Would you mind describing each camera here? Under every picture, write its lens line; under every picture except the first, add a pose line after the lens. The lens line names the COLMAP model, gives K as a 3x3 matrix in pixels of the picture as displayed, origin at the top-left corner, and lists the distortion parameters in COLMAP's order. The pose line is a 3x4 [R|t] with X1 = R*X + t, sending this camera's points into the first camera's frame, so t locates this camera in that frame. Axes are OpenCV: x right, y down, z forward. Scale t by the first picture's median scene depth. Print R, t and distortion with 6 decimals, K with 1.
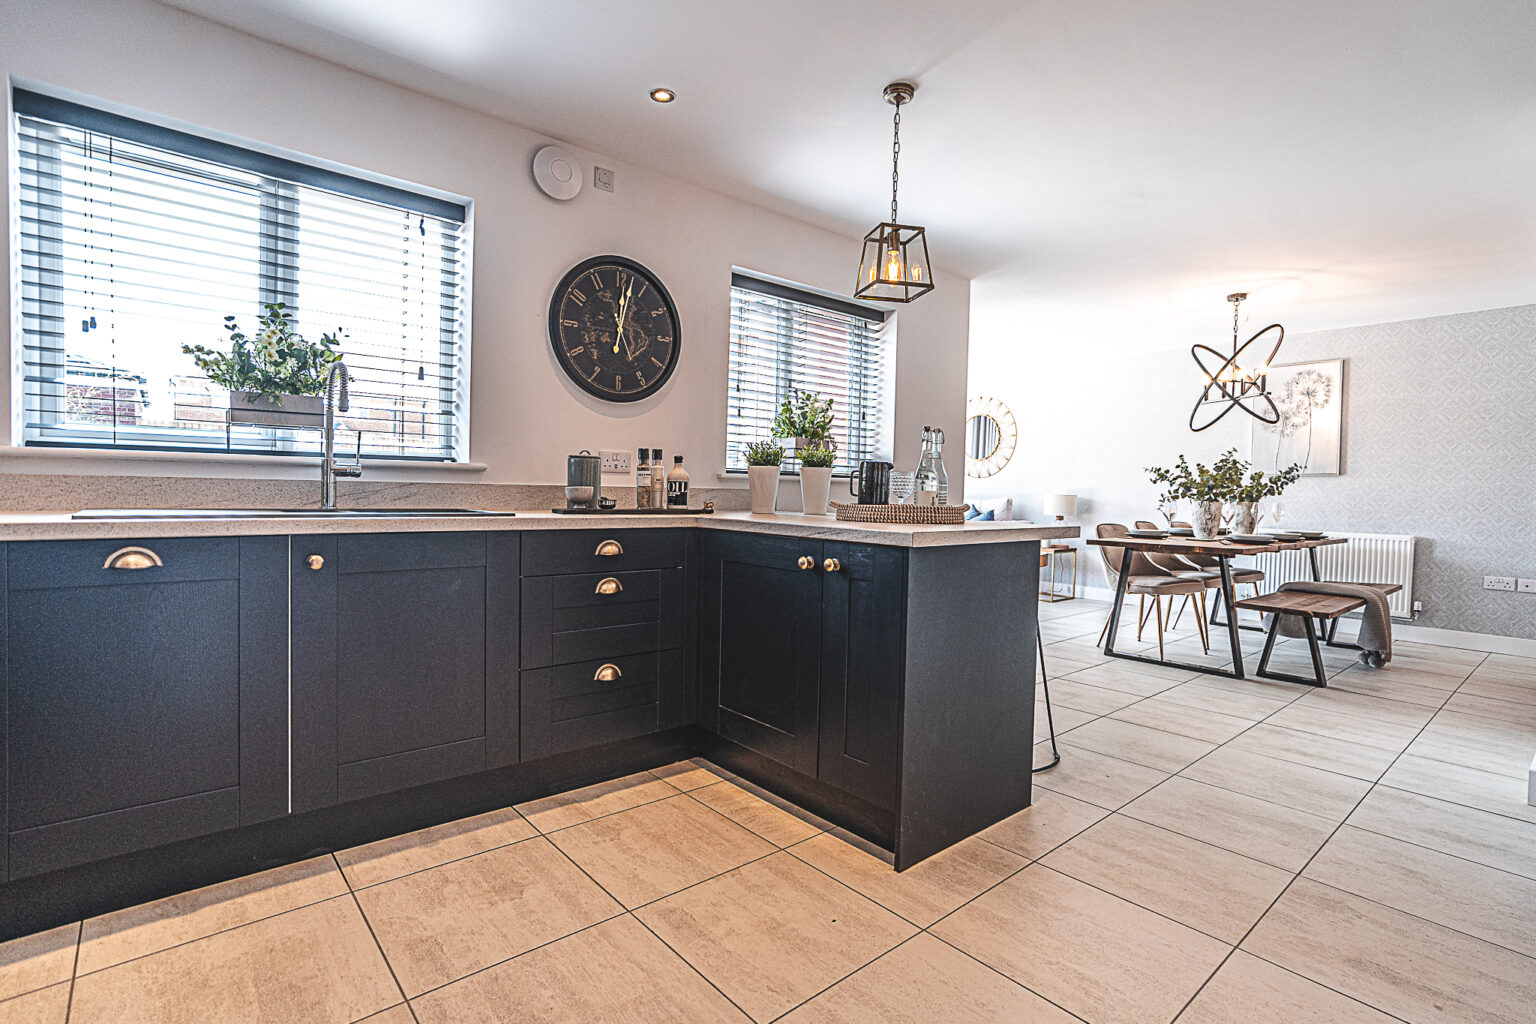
lens RADIAL K [[731.2, 0, 768.0], [0, 731.2, 512.0], [0, 0, 1]] dist [-0.038815, 0.024751]
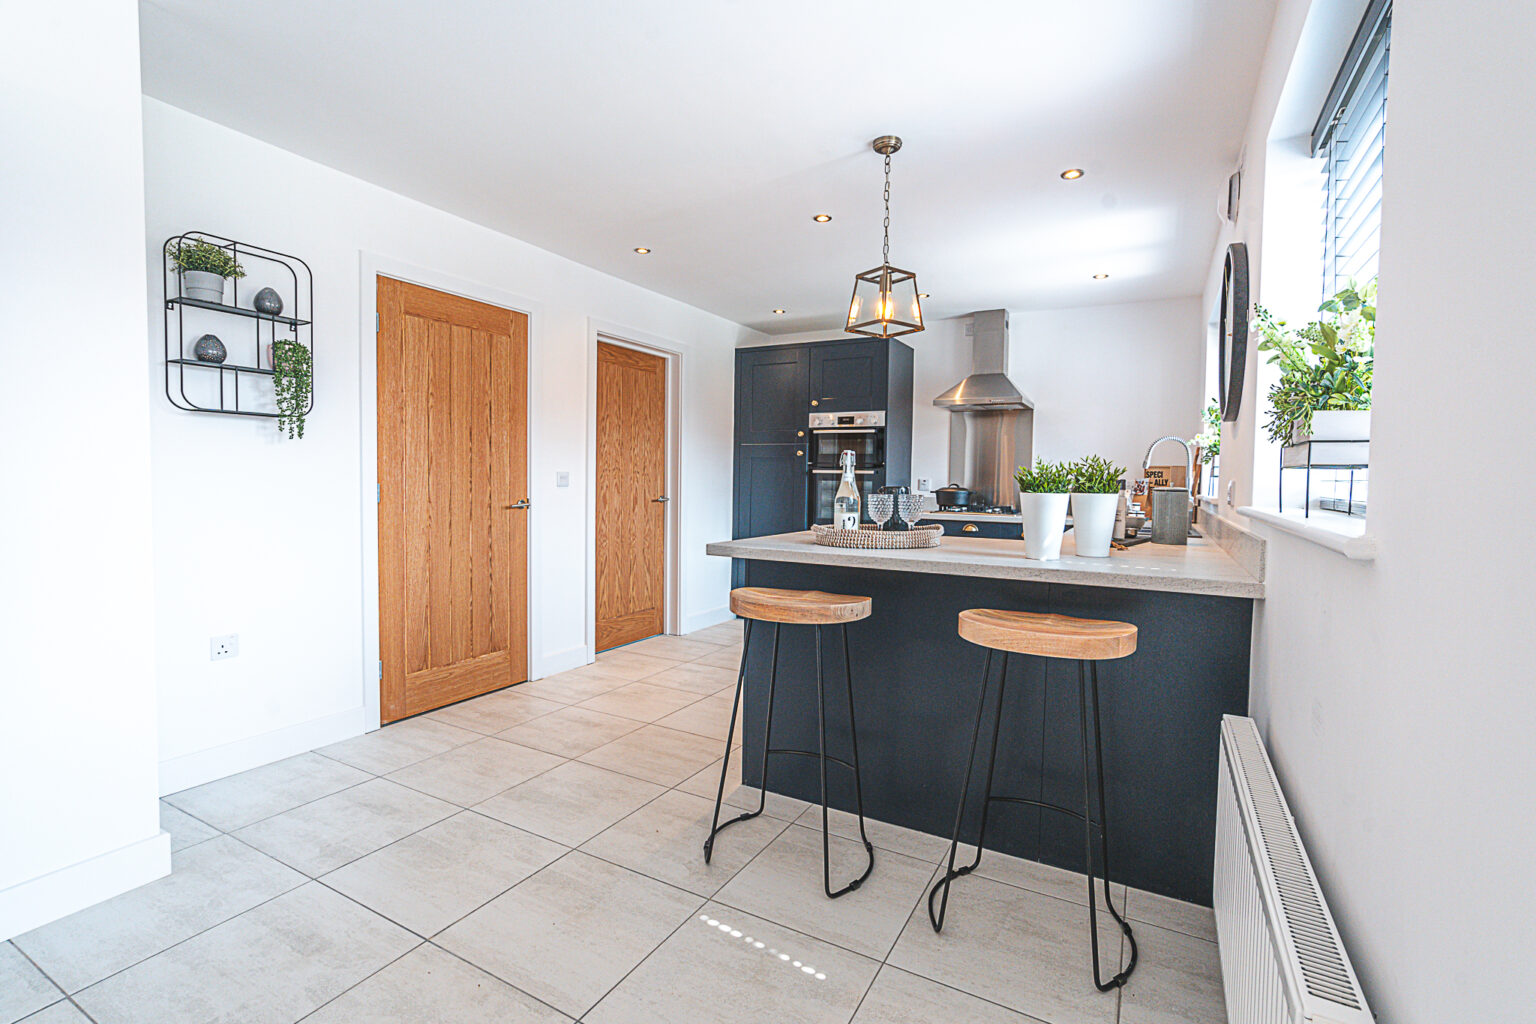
lens RADIAL K [[701.5, 0, 768.0], [0, 701.5, 512.0], [0, 0, 1]] dist [-0.035787, 0.020570]
pose [[-0.935593, -0.019684, -0.352531, 0.692721], [-0.047954, 0.996277, 0.071639, -0.096994], [0.349808, 0.083931, -0.933054, 1.924838]]
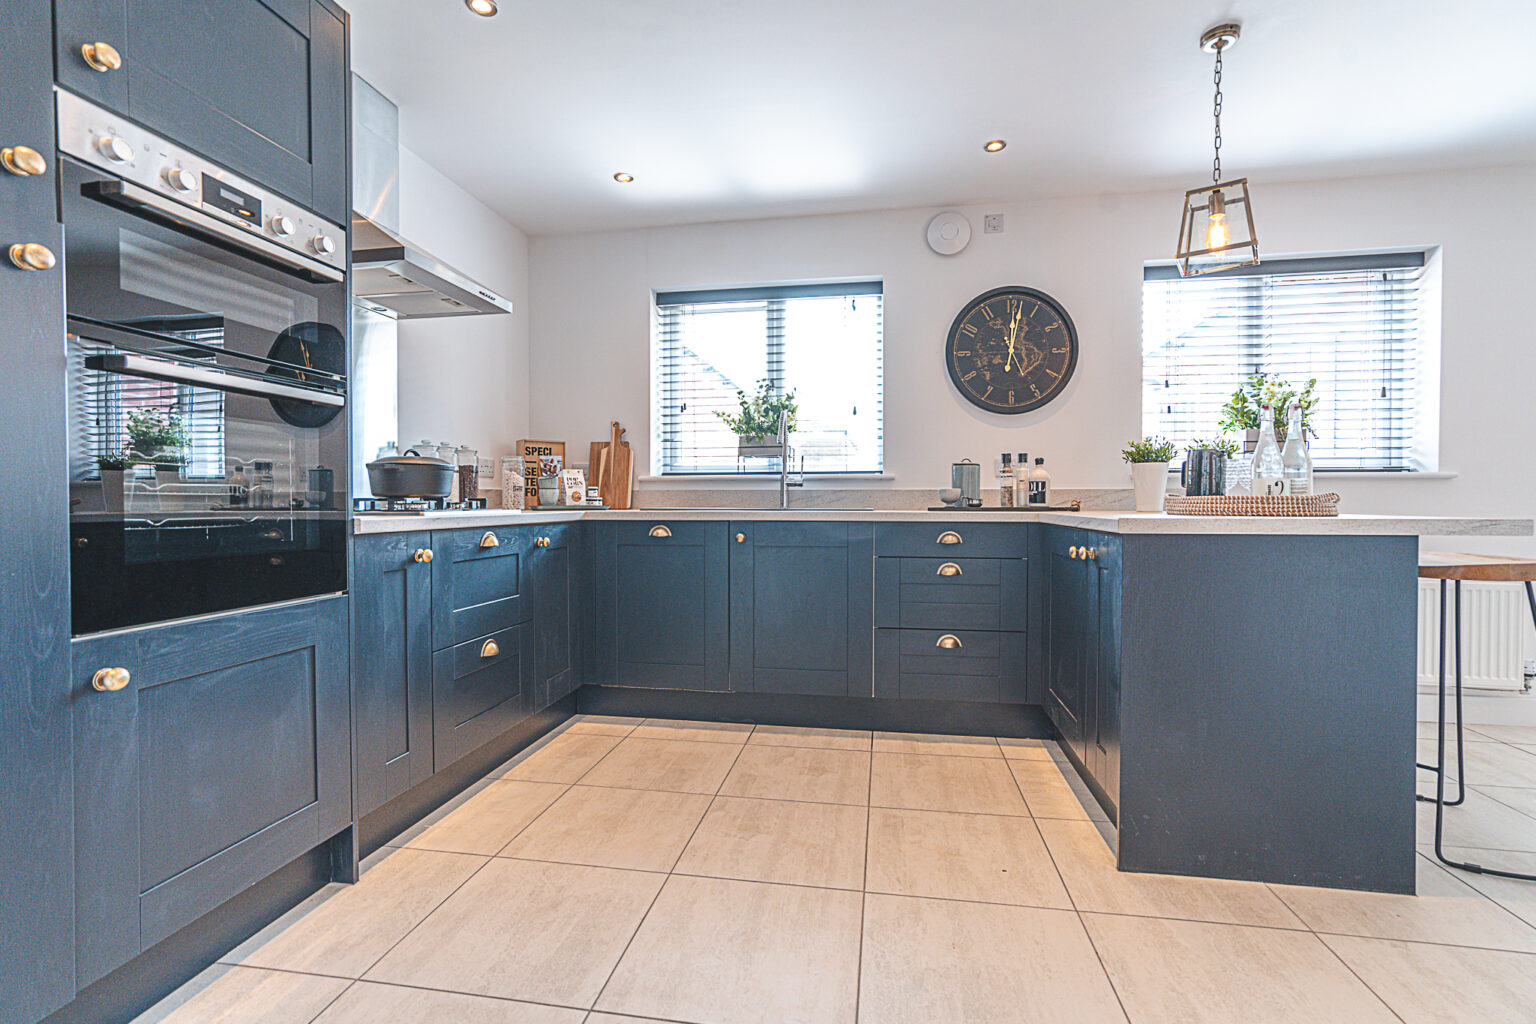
lens RADIAL K [[701.5, 0, 768.0], [0, 701.5, 512.0], [0, 0, 1]] dist [-0.035787, 0.020570]
pose [[0.637424, -0.010873, -0.770436, 0.474873], [-0.010601, 0.999682, -0.022879, 0.035899], [0.770440, 0.022751, 0.637106, 0.031685]]
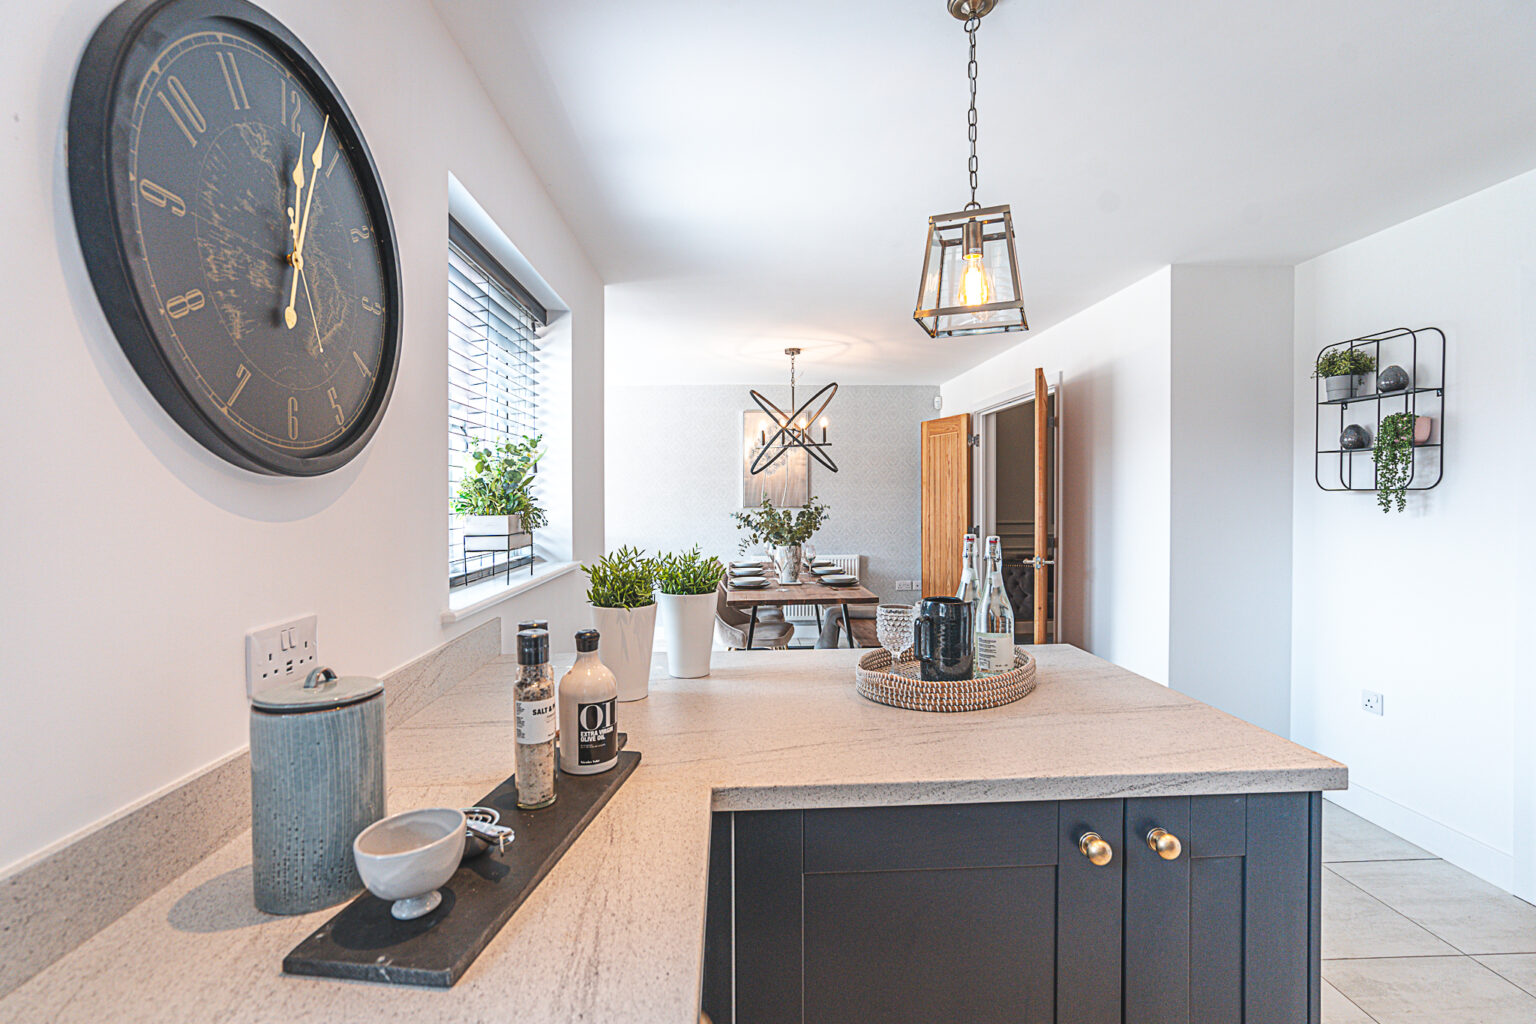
lens RADIAL K [[701.5, 0, 768.0], [0, 701.5, 512.0], [0, 0, 1]] dist [-0.035787, 0.020570]
pose [[0.606373, -0.043644, 0.793982, -0.402393], [0.044495, 0.998791, 0.020920, -0.162485], [-0.793934, 0.022642, 0.607582, 0.785639]]
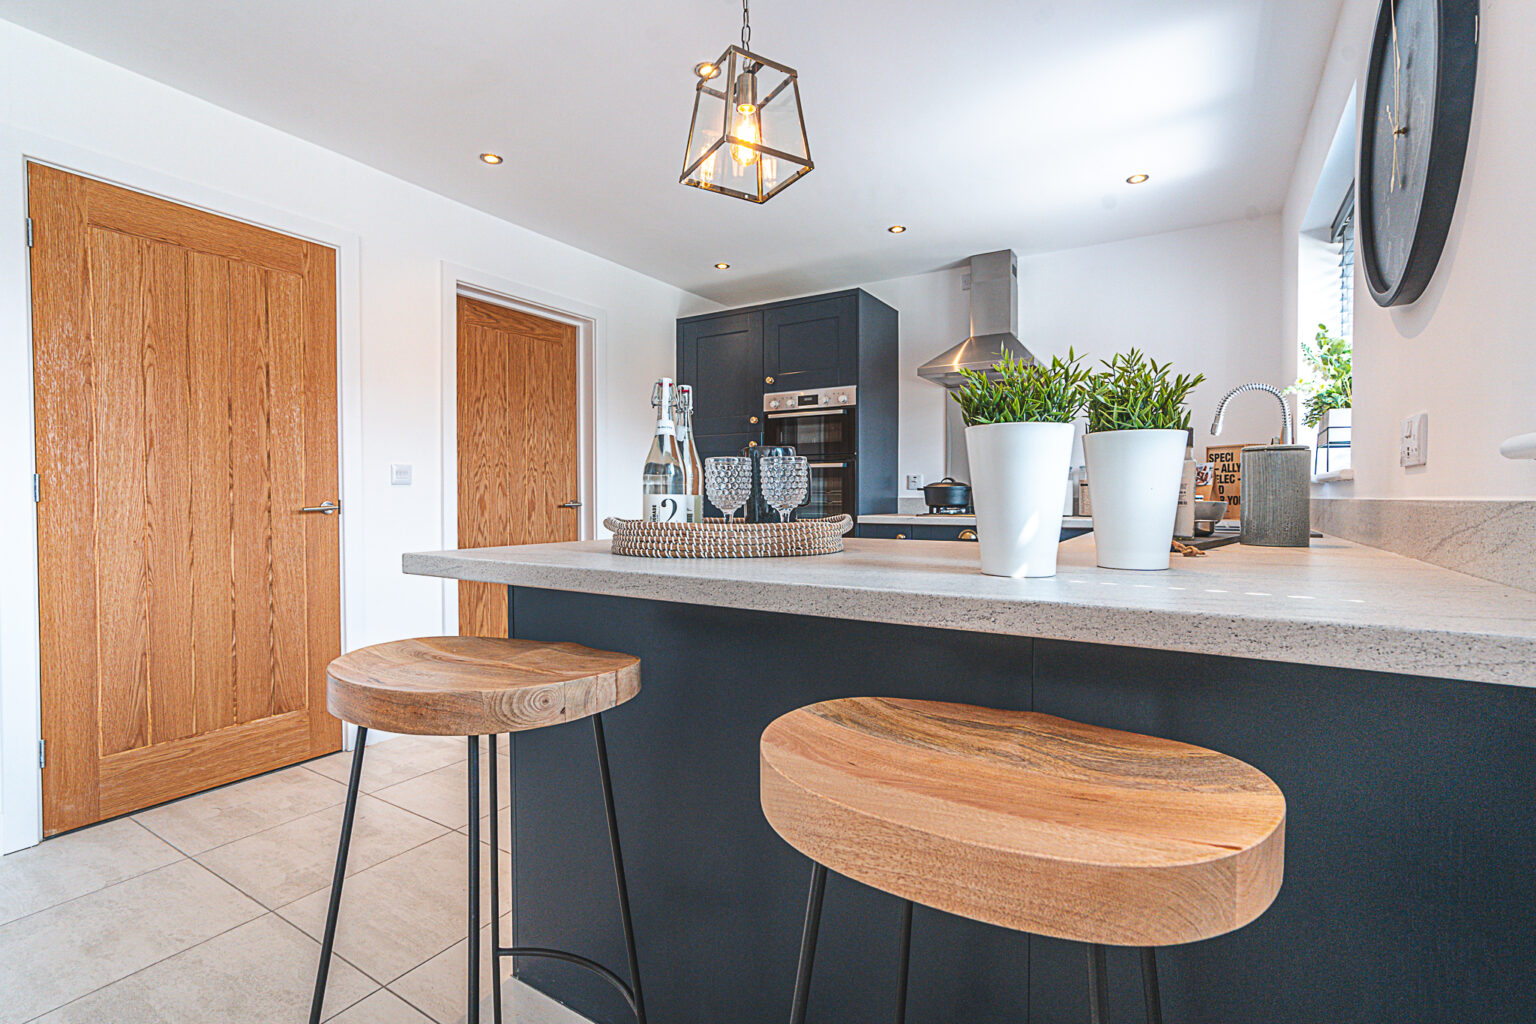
lens RADIAL K [[701.5, 0, 768.0], [0, 701.5, 512.0], [0, 0, 1]] dist [-0.035787, 0.020570]
pose [[-0.953142, -0.014415, -0.302179, 0.326643], [-0.029484, 0.998535, 0.045367, -0.042861], [0.301083, 0.052151, -0.952171, 1.574693]]
